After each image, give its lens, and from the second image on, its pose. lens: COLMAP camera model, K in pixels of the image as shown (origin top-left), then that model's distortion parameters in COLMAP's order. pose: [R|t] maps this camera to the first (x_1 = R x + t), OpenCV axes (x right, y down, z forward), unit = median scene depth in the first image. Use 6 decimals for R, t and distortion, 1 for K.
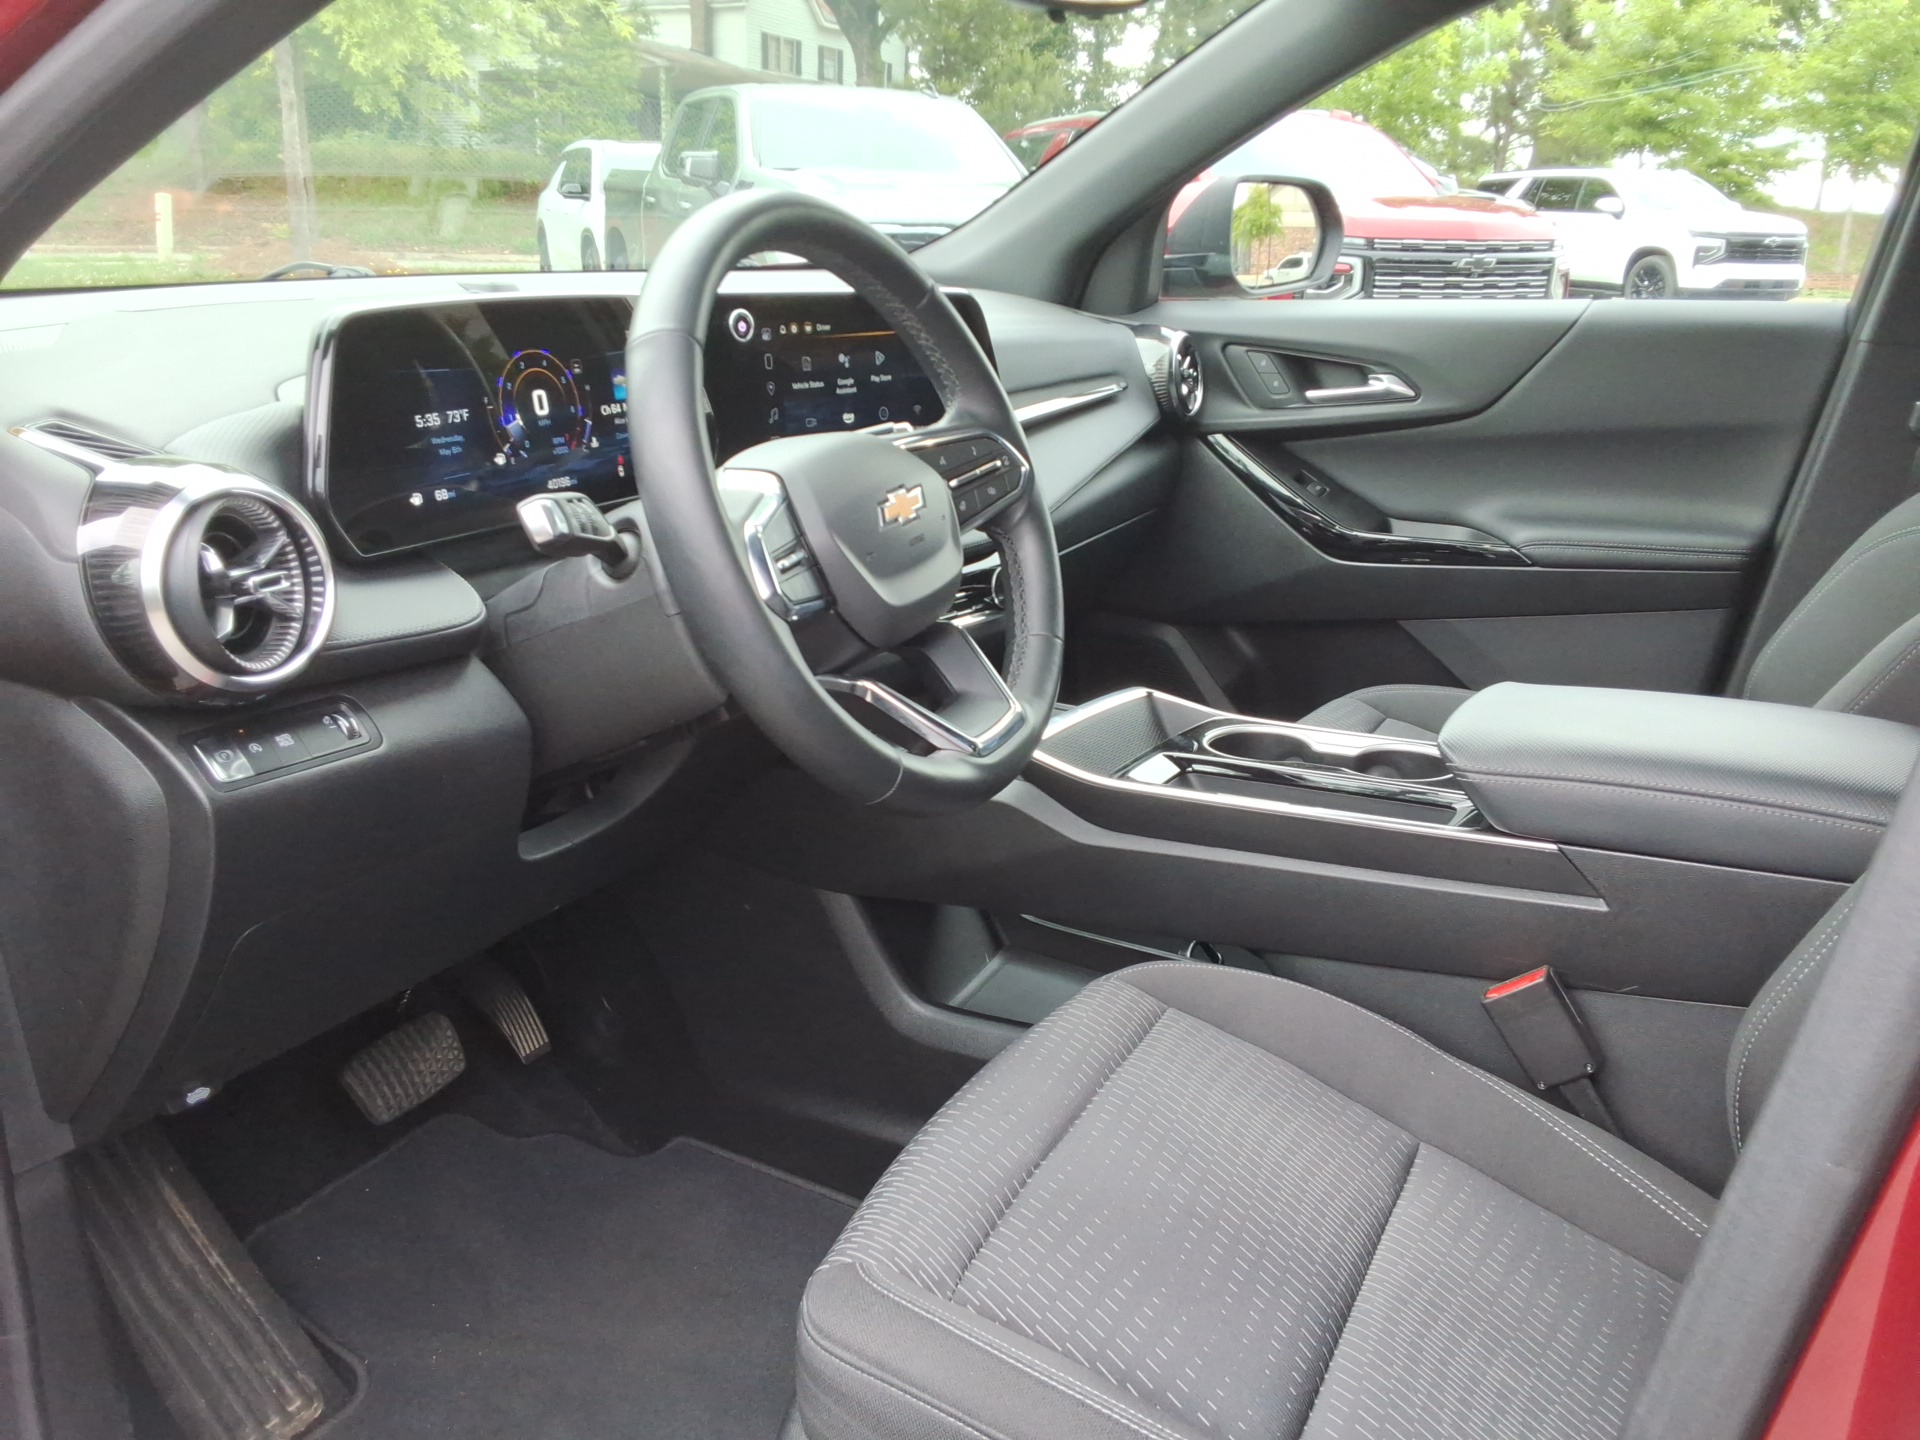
lens RADIAL K [[1546.0, 0, 983.7], [0, 1546.0, 700.0], [0, 0, 1]] dist [0.116521, -0.179178]
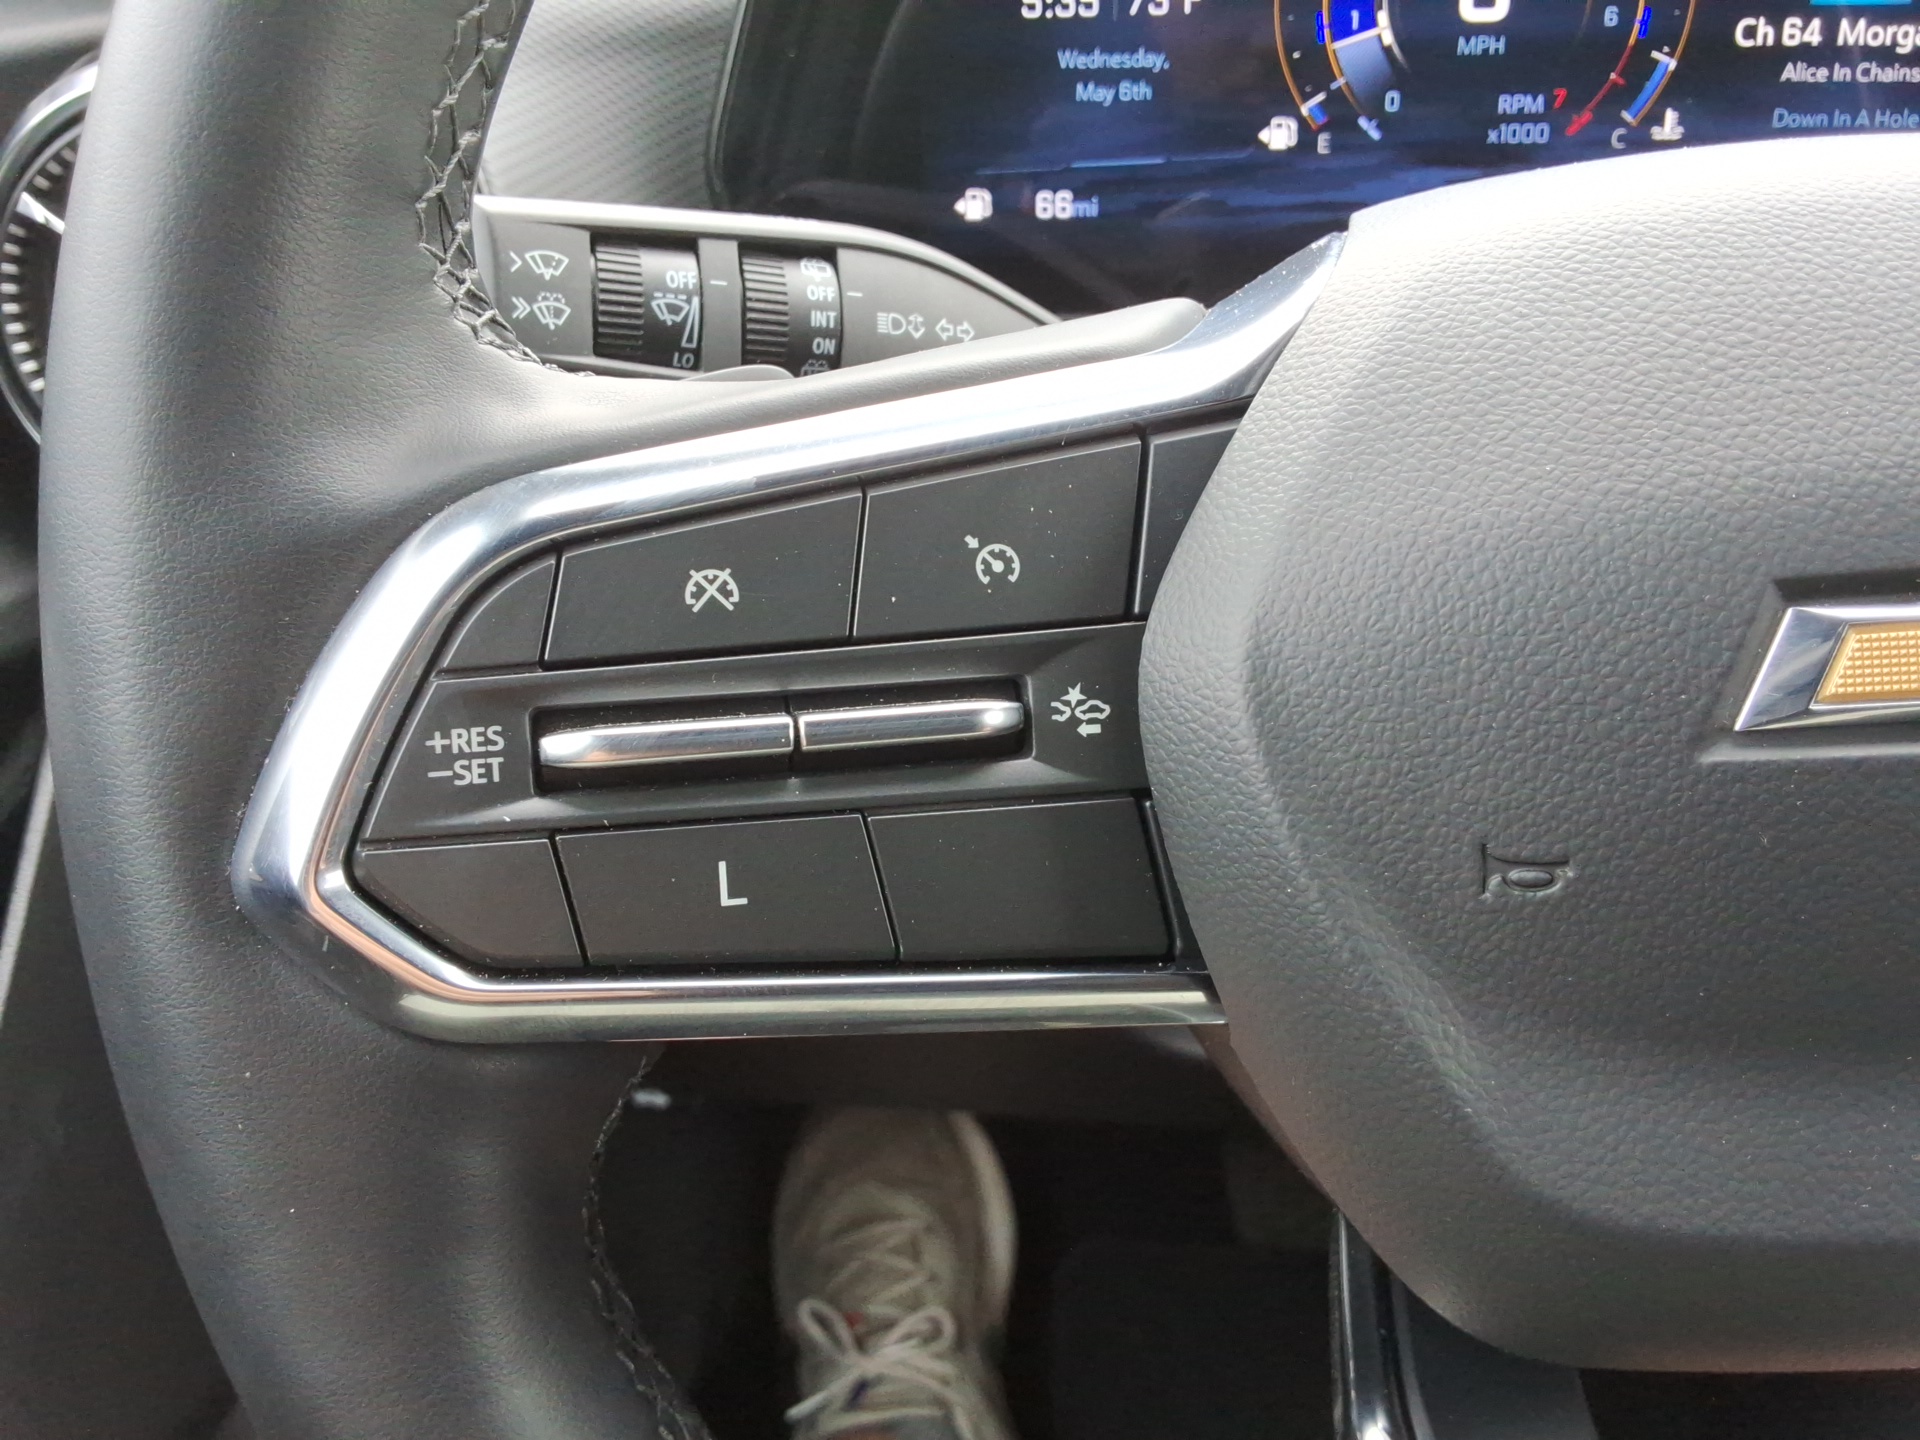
lens RADIAL K [[1558.8, 0, 972.9], [0, 1558.8, 690.5], [0, 0, 1]] dist [0.114023, -0.179819]
pose [[0.388632, 0.387160, -0.836105, 0.026010], [-0.251396, 0.917562, 0.308027, -0.119896], [0.886434, 0.090484, 0.453925, 0.715500]]
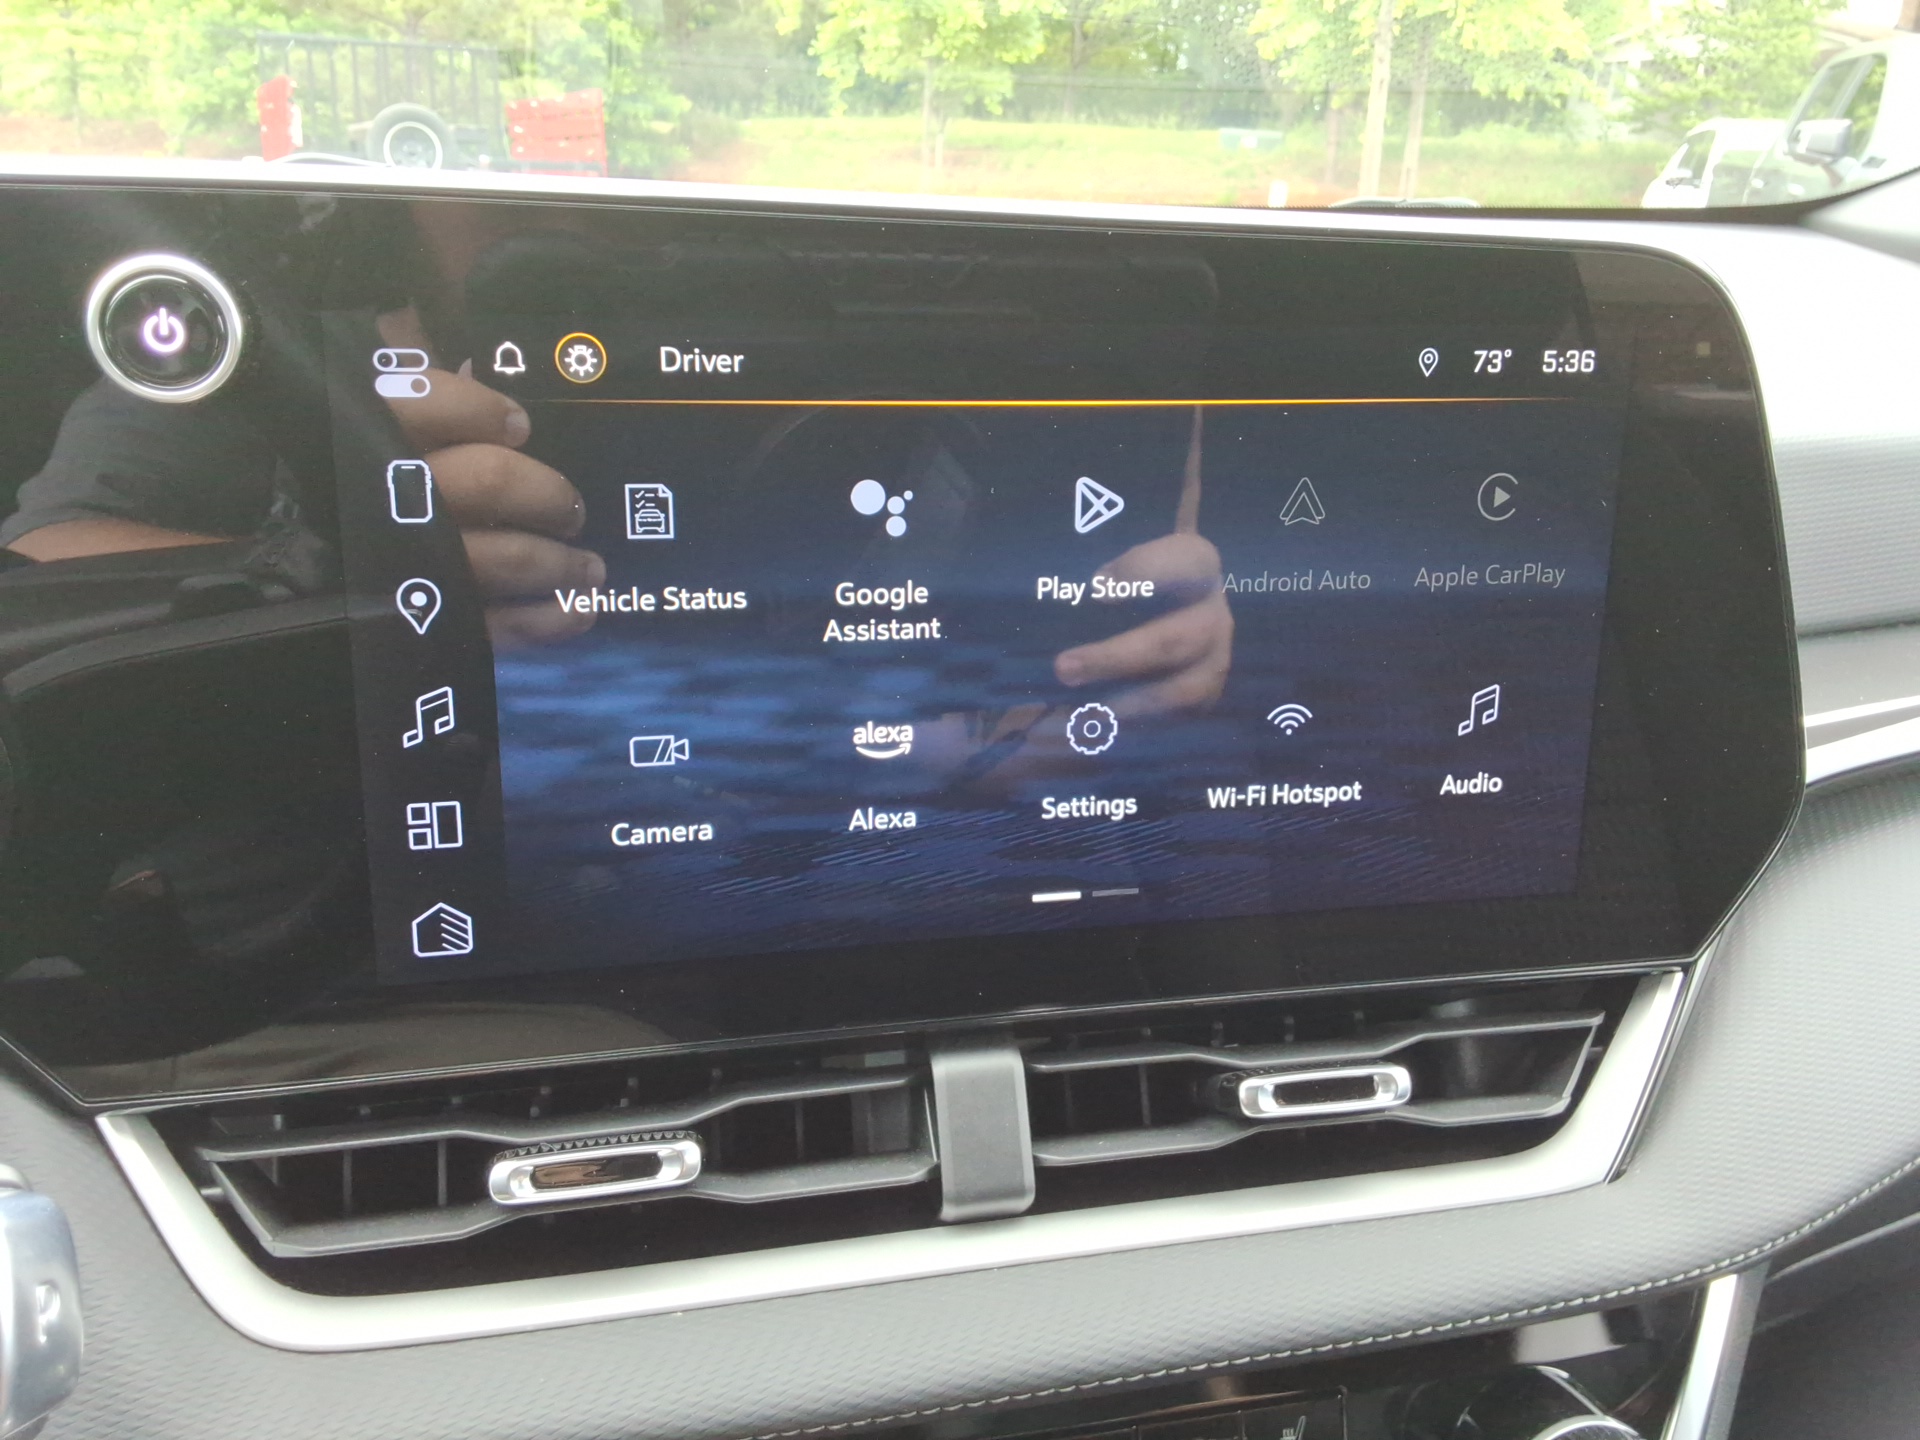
lens RADIAL K [[1553.1, 0, 969.3], [0, 1553.1, 719.6], [0, 0, 1]] dist [0.073974, -0.114099]
pose [[0.784006, 0.208141, -0.584818, 0.077782], [-0.199692, 0.976598, 0.079872, -0.251257], [0.587757, 0.054163, 0.807223, 0.988519]]
